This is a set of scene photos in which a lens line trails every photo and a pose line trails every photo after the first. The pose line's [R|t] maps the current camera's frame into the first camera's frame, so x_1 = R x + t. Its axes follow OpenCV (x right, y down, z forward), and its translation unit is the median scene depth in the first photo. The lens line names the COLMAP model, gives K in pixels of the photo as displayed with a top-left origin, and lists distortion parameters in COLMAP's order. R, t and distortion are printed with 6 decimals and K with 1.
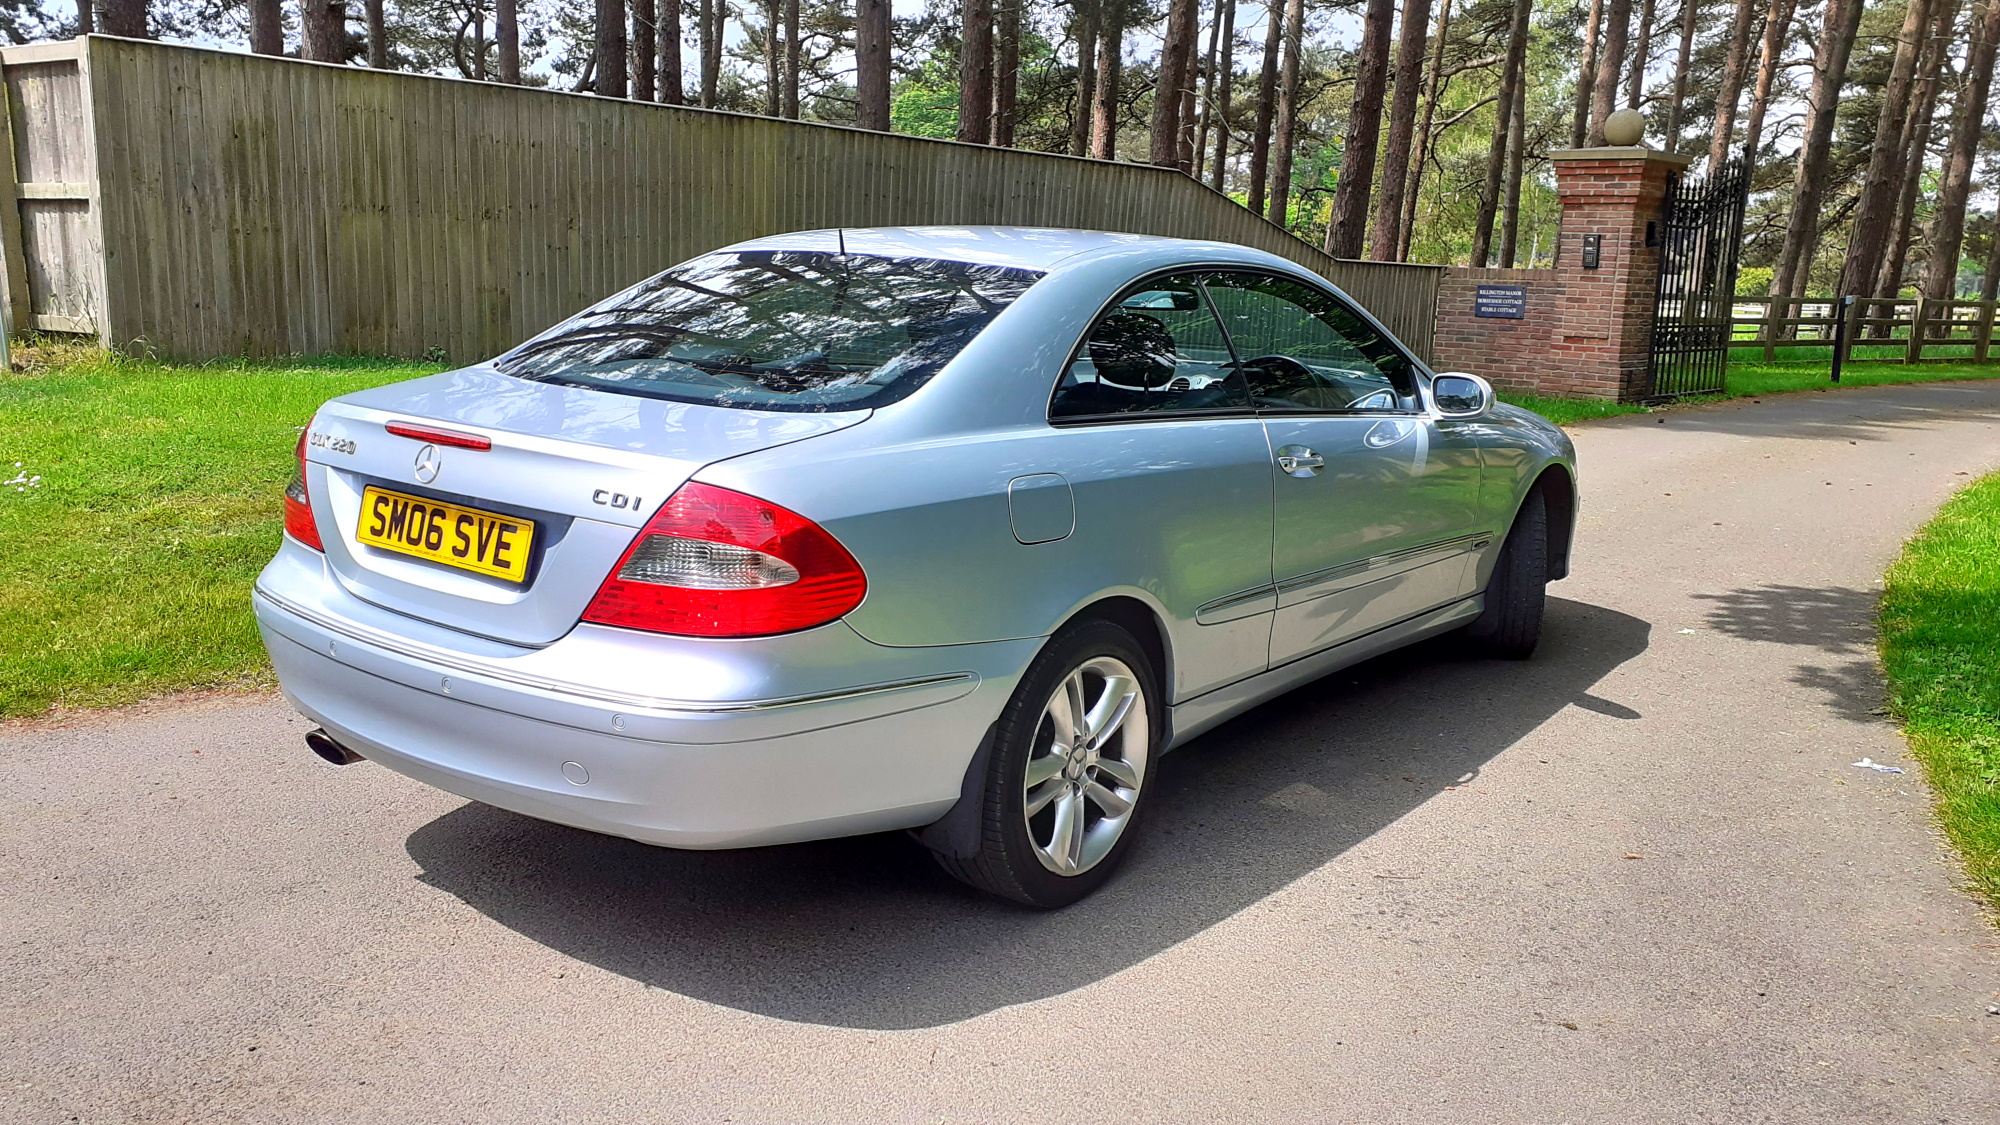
lens RADIAL K [[1576.8, 0, 996.8], [0, 1576.8, 566.5], [0, 0, 1]] dist [0.022354, -0.032989]
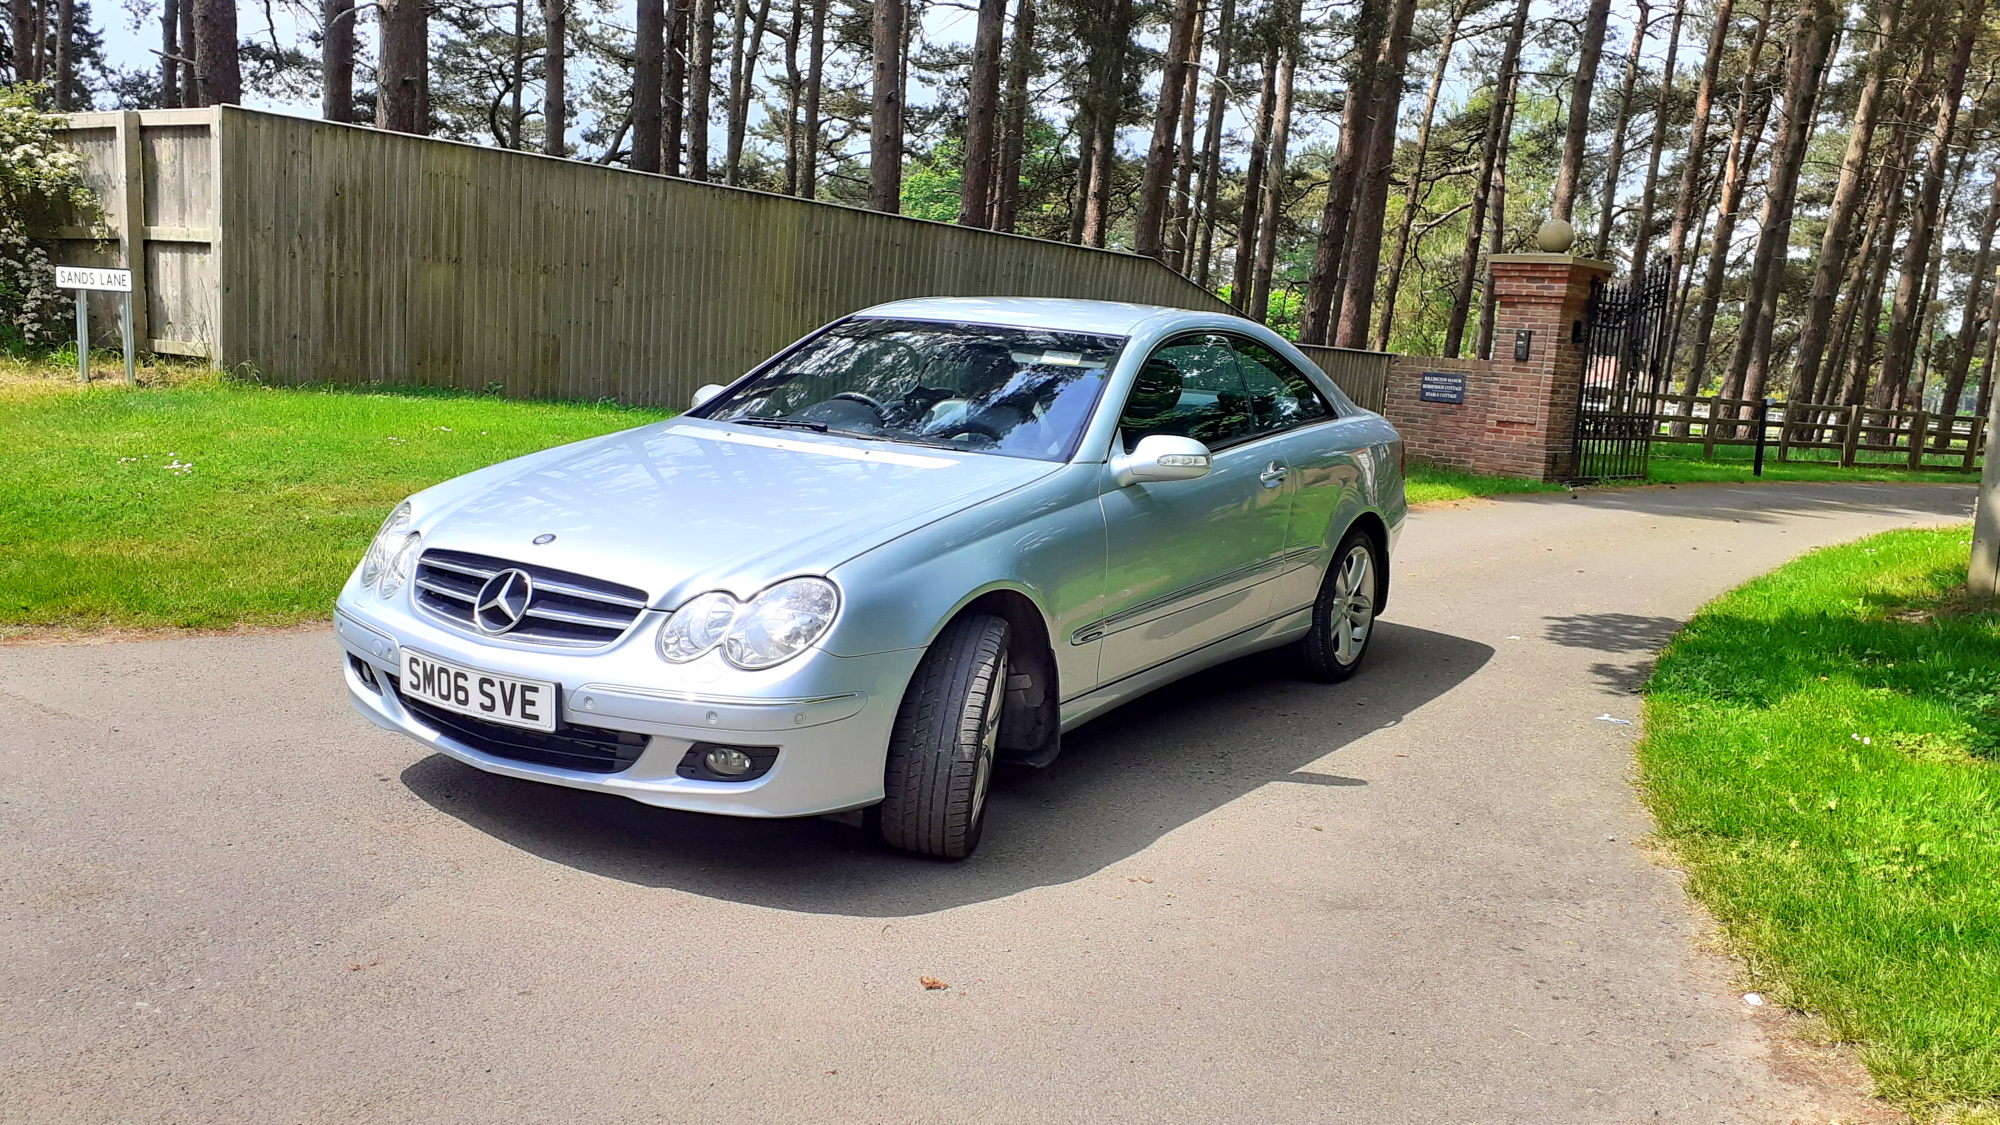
lens RADIAL K [[1576.8, 0, 1007.1], [0, 1576.8, 574.6], [0, 0, 1]] dist [0.022354, -0.032989]
pose [[0.999156, 0.039937, 0.009560, 0.008829], [-0.039476, 0.998237, -0.044314, 0.026029], [-0.011313, 0.043899, 0.998972, -0.102594]]
